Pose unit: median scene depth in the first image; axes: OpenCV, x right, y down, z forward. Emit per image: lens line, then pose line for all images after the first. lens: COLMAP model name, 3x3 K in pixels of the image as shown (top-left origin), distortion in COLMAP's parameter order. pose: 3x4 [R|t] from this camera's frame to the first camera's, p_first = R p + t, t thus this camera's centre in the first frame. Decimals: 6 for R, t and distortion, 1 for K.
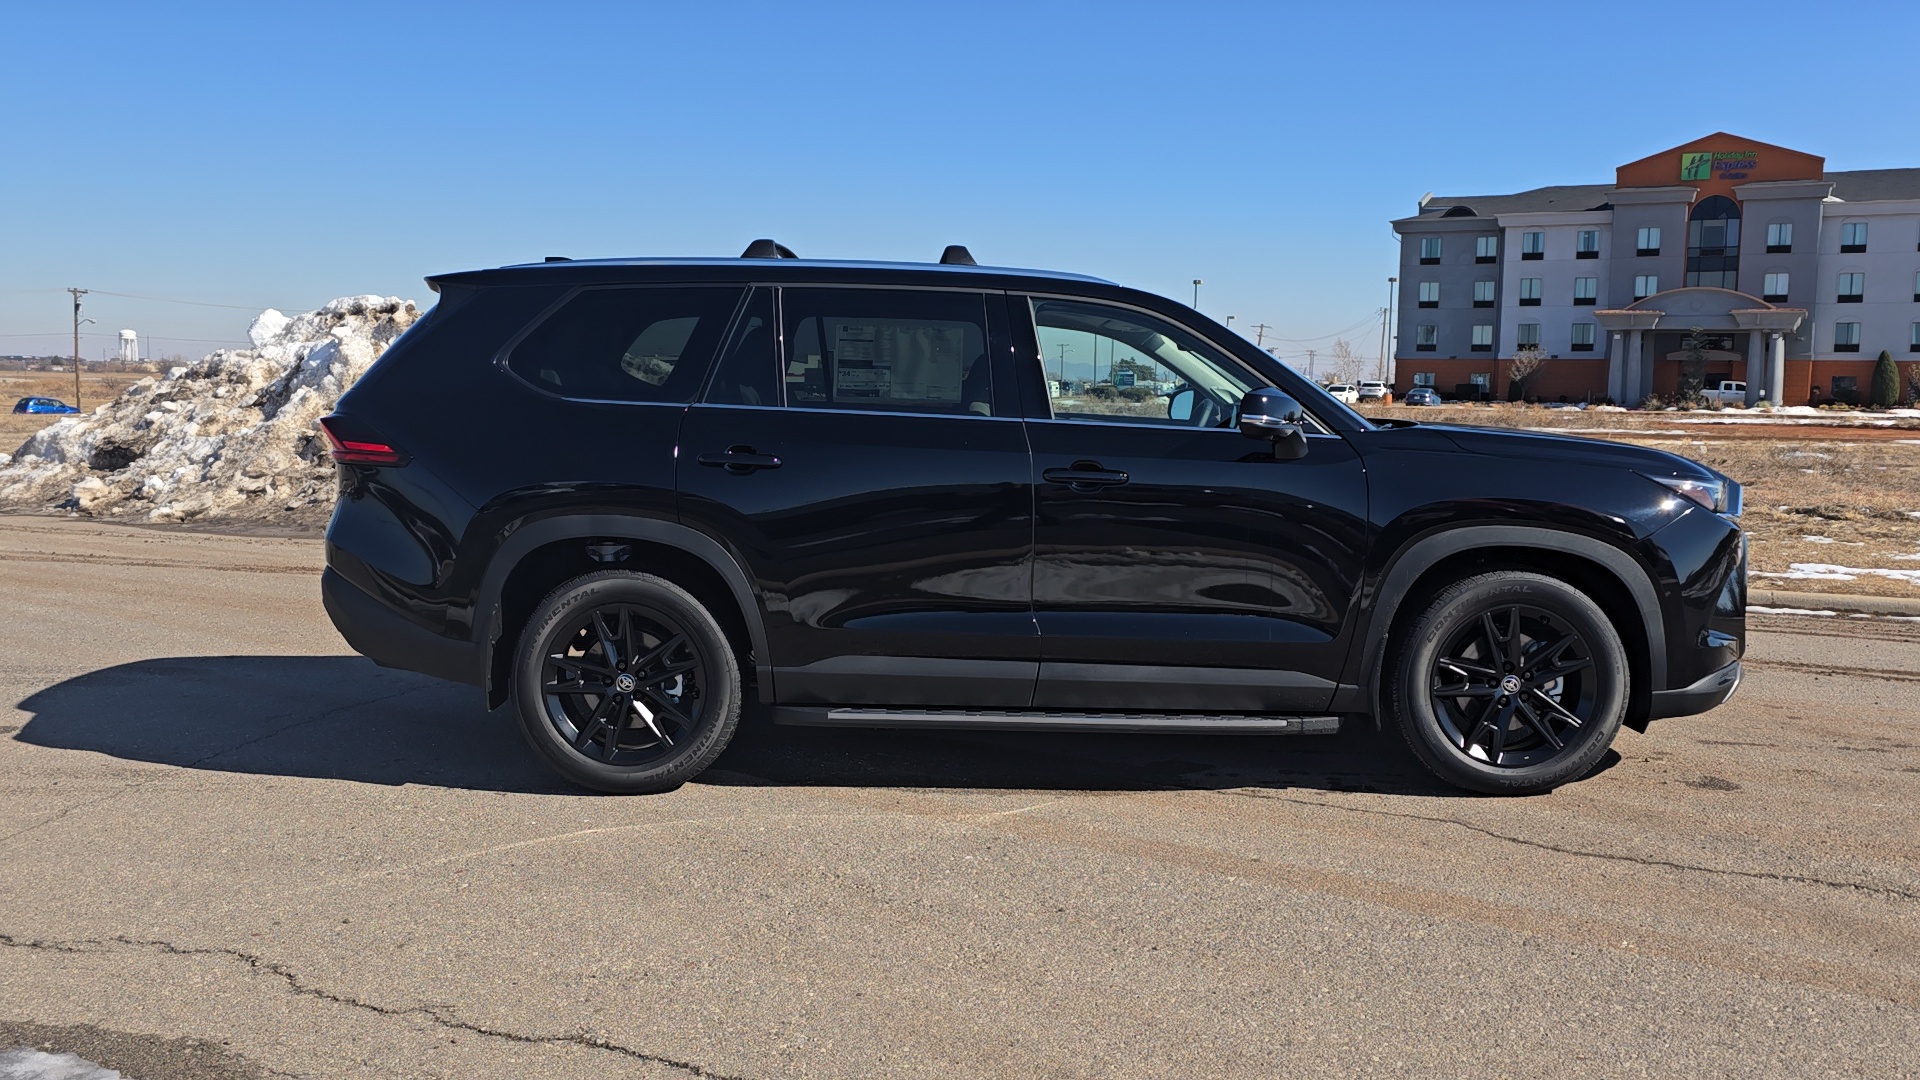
lens RADIAL K [[1548.3, 0, 970.5], [0, 1548.3, 535.3], [0, 0, 1]] dist [0.001739, 0.003129]
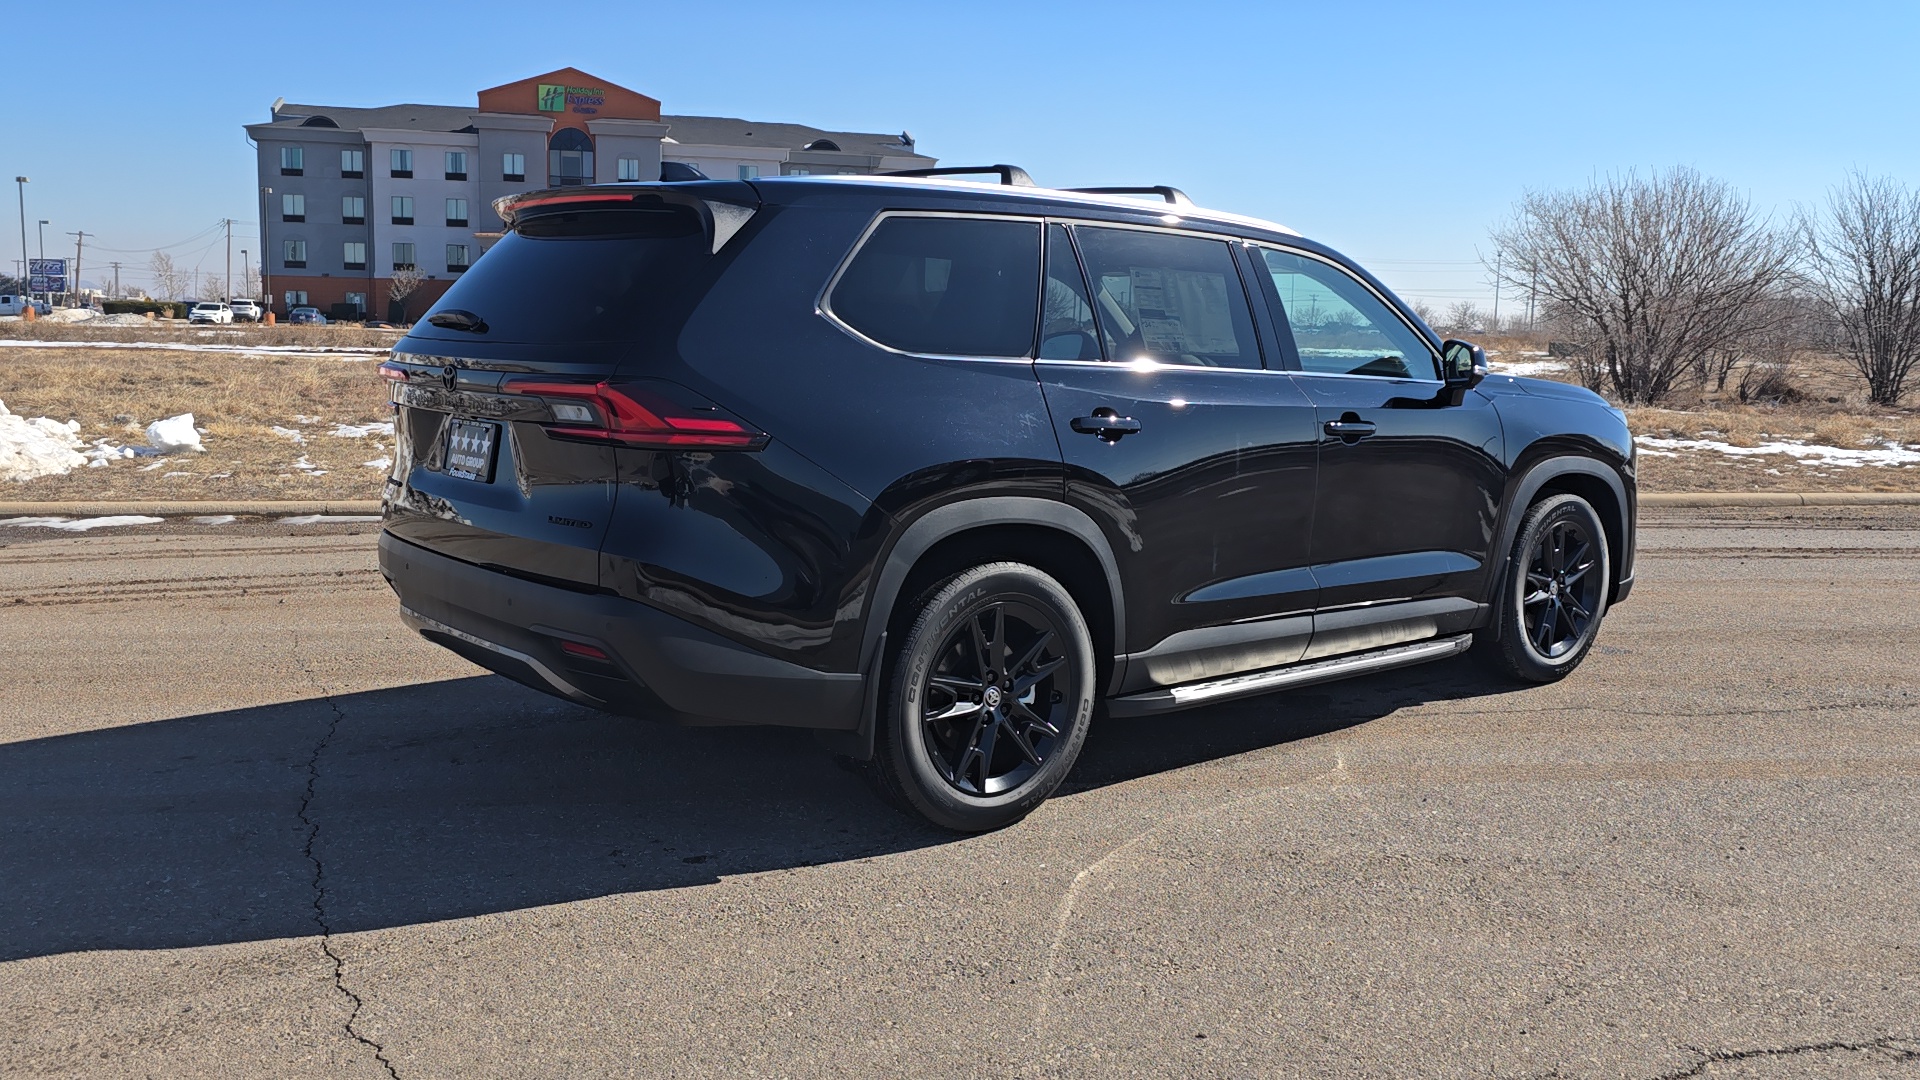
lens RADIAL K [[1548.3, 0, 970.5], [0, 1548.3, 535.3], [0, 0, 1]] dist [0.001739, 0.003129]
pose [[0.768136, -0.082584, 0.634939, -0.747983], [0.050190, 0.996362, 0.068875, -0.048914], [-0.638317, -0.021037, 0.769486, 0.366645]]
